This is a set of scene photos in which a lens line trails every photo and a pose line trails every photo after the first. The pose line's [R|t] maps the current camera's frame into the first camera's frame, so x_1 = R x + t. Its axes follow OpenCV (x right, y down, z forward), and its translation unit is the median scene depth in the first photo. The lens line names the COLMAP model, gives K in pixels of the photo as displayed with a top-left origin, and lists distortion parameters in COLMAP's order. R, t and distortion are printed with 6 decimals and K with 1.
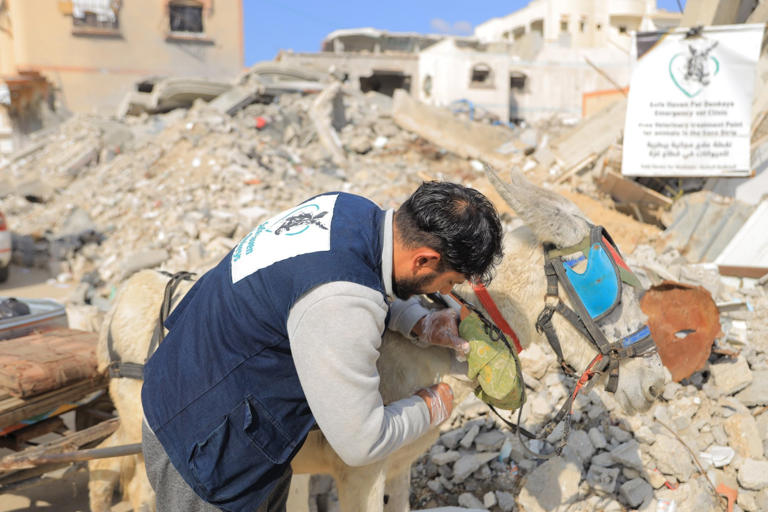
lens RADIAL K [[785.4, 0, 385.0], [0, 785.4, 253.5], [0, 0, 1]] dist [0.010463, 0.000000]
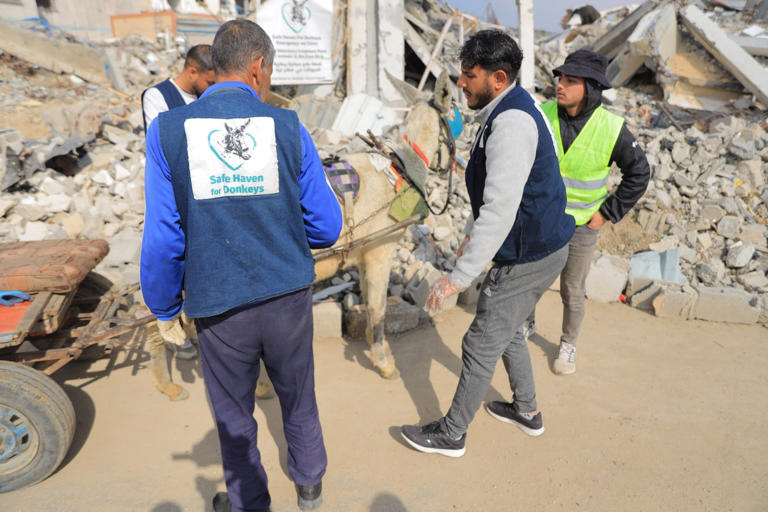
lens RADIAL K [[785.4, 0, 383.5], [0, 785.4, 257.1], [0, 0, 1]] dist [0.010463, 0.000000]
pose [[0.676921, -0.177523, 0.714328, -0.690938], [0.094401, 0.983404, 0.154935, 0.013524], [-0.729977, -0.037445, 0.682445, -0.206775]]
